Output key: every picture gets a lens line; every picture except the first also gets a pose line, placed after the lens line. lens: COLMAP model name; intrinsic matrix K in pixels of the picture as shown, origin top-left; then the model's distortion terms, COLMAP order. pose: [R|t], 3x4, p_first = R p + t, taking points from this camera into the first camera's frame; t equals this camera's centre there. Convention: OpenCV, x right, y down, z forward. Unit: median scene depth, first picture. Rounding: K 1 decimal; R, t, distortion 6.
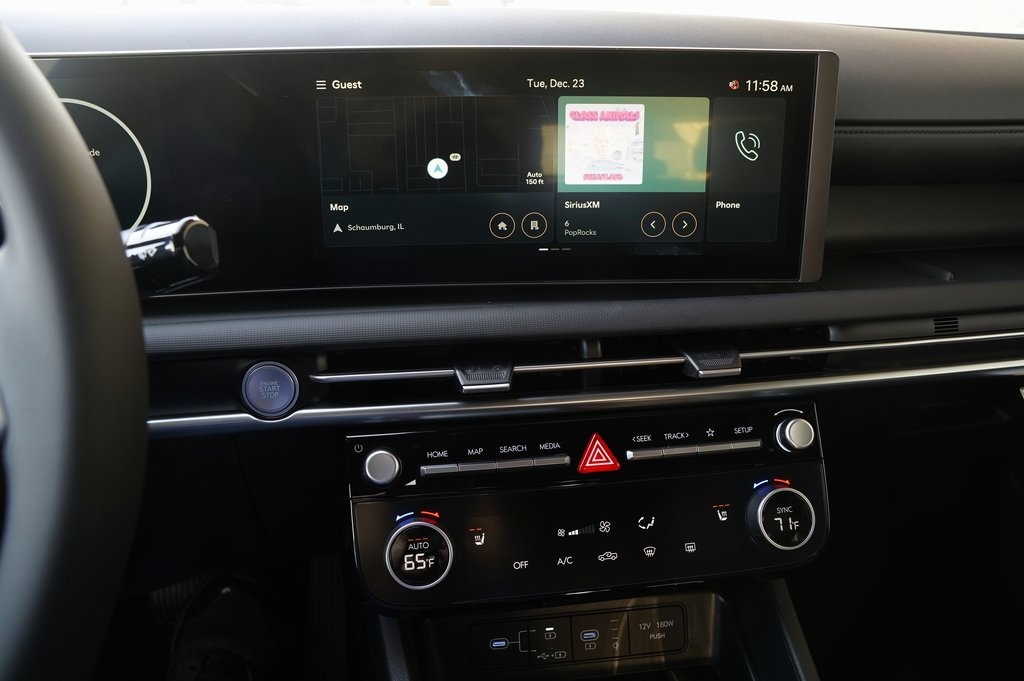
lens RADIAL K [[707.4, 0, 512.0], [0, 707.4, 340.5], [0, 0, 1]] dist [-0.132116, 0.093051]
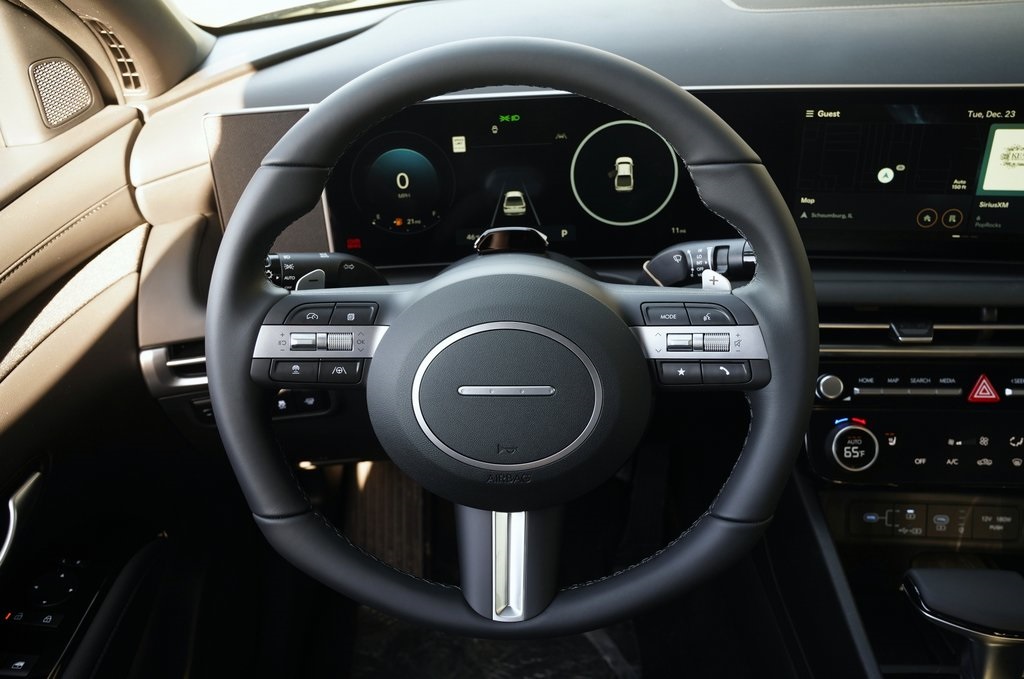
lens RADIAL K [[812.6, 0, 512.0], [0, 812.6, 339.5], [0, 0, 1]] dist [-0.107892, 0.131417]
pose [[0.974814, 0.075187, -0.209964, -0.465297], [-0.040031, 0.985156, 0.166926, -0.160717], [0.219398, -0.154317, 0.963354, -0.702935]]
